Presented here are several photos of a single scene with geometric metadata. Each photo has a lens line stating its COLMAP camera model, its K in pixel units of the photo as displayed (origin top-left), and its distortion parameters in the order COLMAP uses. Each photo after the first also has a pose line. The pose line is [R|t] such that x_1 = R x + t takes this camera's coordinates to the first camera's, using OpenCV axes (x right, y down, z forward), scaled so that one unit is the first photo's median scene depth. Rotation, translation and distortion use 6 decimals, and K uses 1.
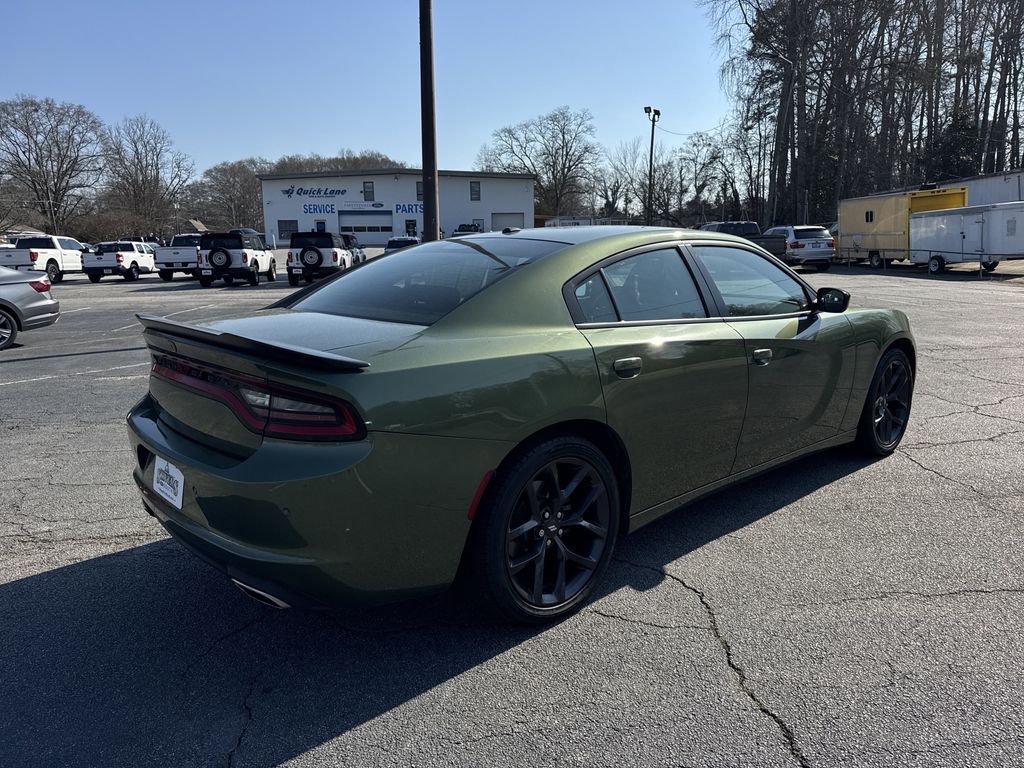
lens RADIAL K [[742.5, 0, 512.0], [0, 742.5, 384.0], [0, 0, 1]] dist [-0.011903, -0.007174]
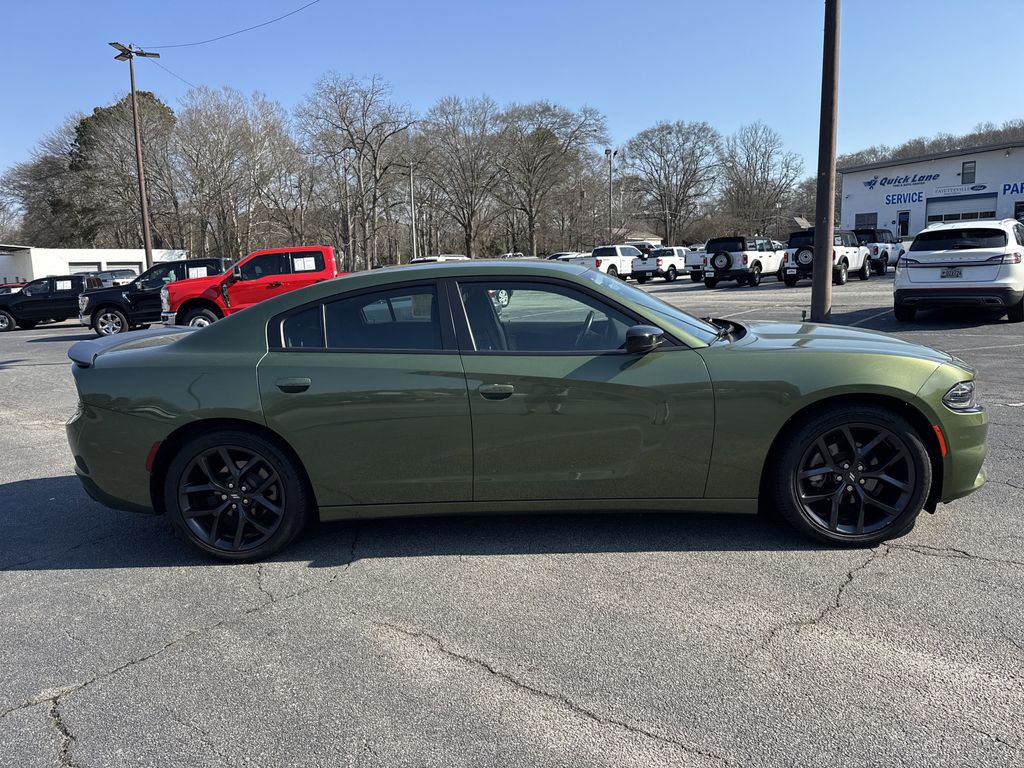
lens RADIAL K [[742.5, 0, 512.0], [0, 742.5, 384.0], [0, 0, 1]] dist [-0.011903, -0.007174]
pose [[0.690966, 0.085903, -0.717765, 0.146570], [-0.080455, 0.995884, 0.041738, -0.012030], [0.718396, 0.028909, 0.695033, 0.042478]]
